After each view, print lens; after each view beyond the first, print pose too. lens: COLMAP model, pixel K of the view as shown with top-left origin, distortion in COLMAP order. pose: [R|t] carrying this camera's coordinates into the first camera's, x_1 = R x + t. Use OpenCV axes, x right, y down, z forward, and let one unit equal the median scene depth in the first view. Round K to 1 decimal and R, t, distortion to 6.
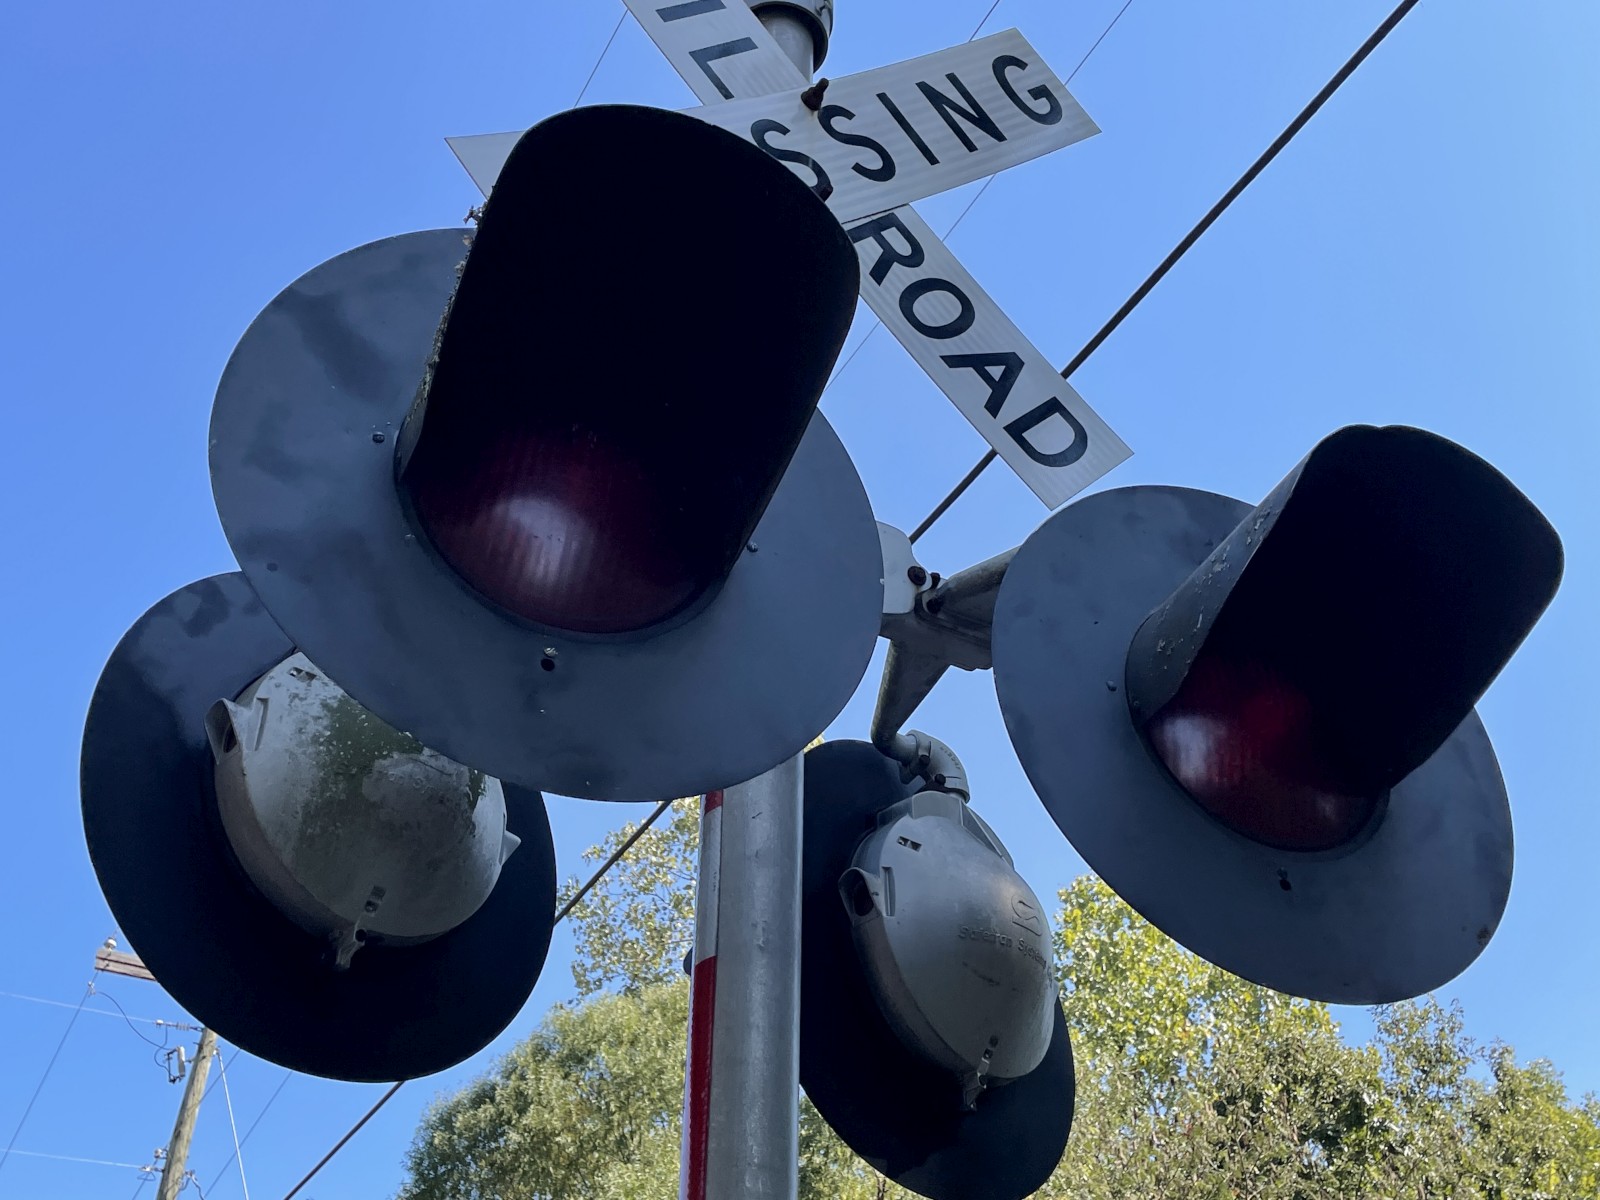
lens RADIAL K [[1840.7, 0, 803.8], [0, 1840.7, 593.7], [0, 0, 1]] dist [0.080059, -0.044996]
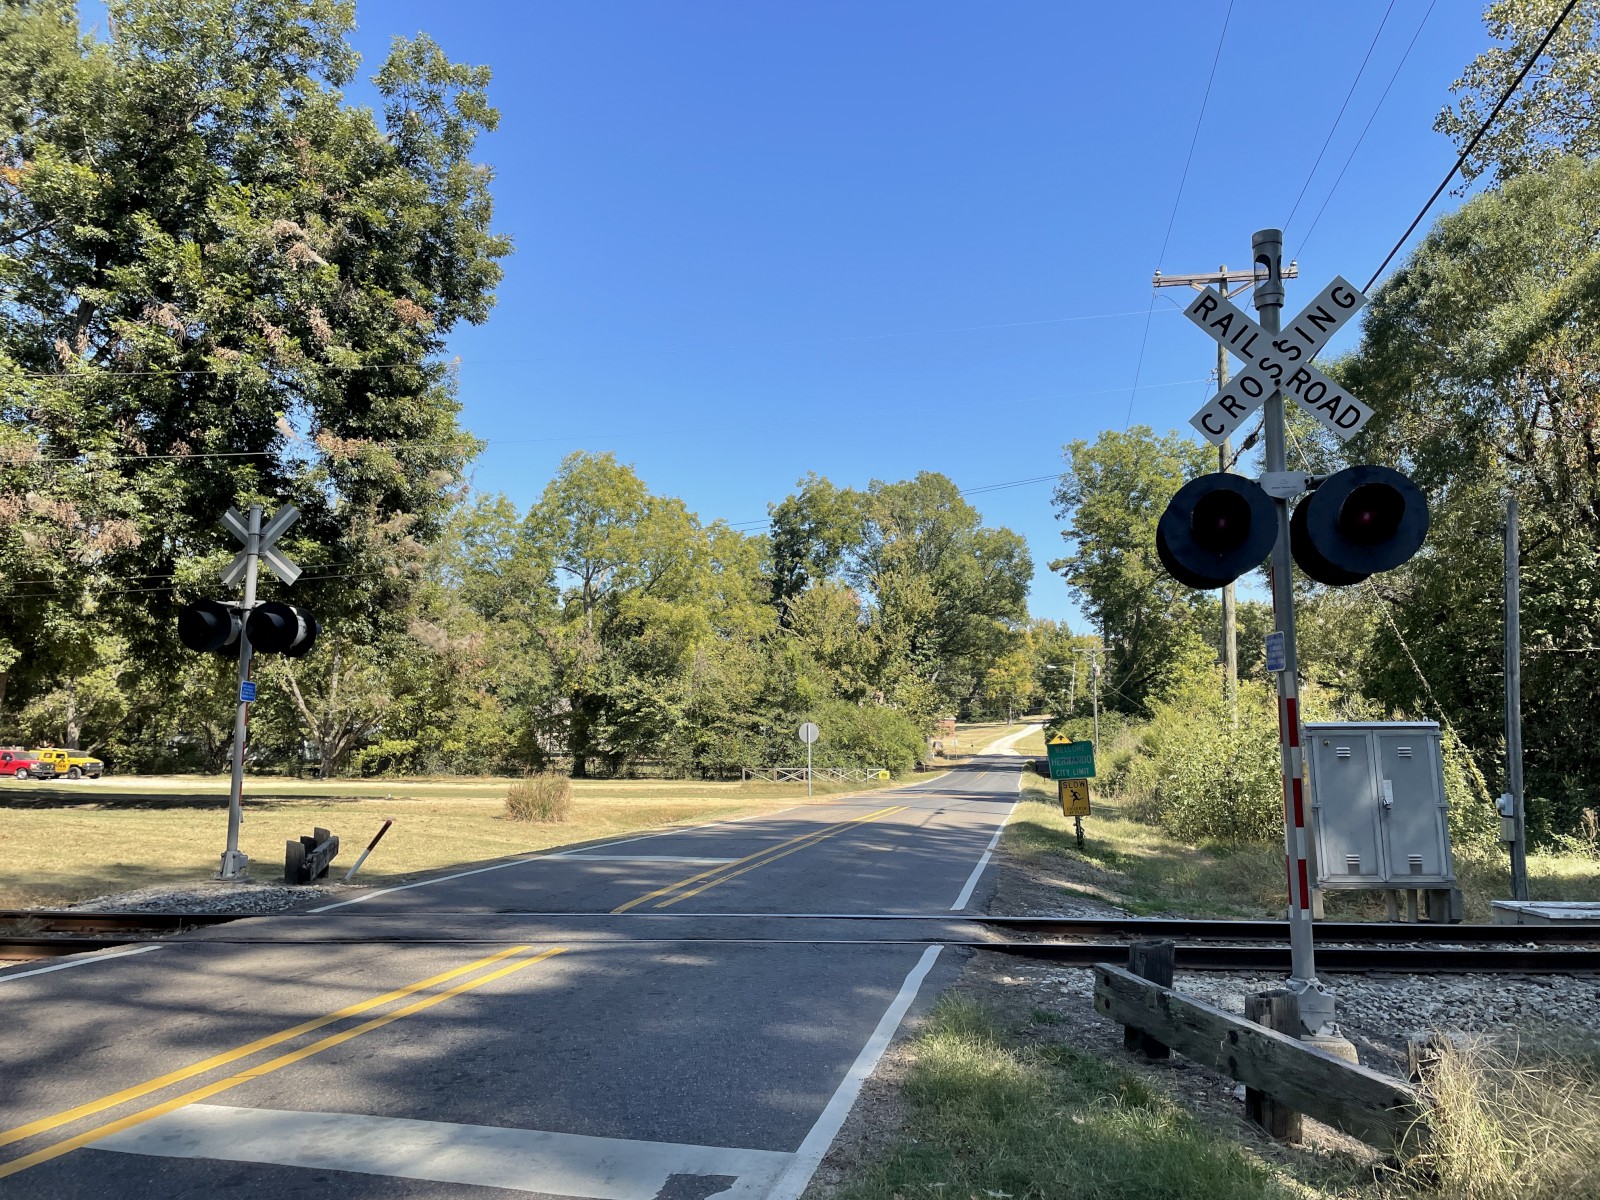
lens RADIAL K [[1189.0, 0, 795.4], [0, 1189.0, 584.9], [0, 0, 1]] dist [0.088416, -0.116664]
pose [[0.767040, -0.088089, -0.635523, 0.076621], [0.398322, 0.841904, 0.364057, -0.111378], [0.502980, -0.532389, 0.680862, -0.151914]]
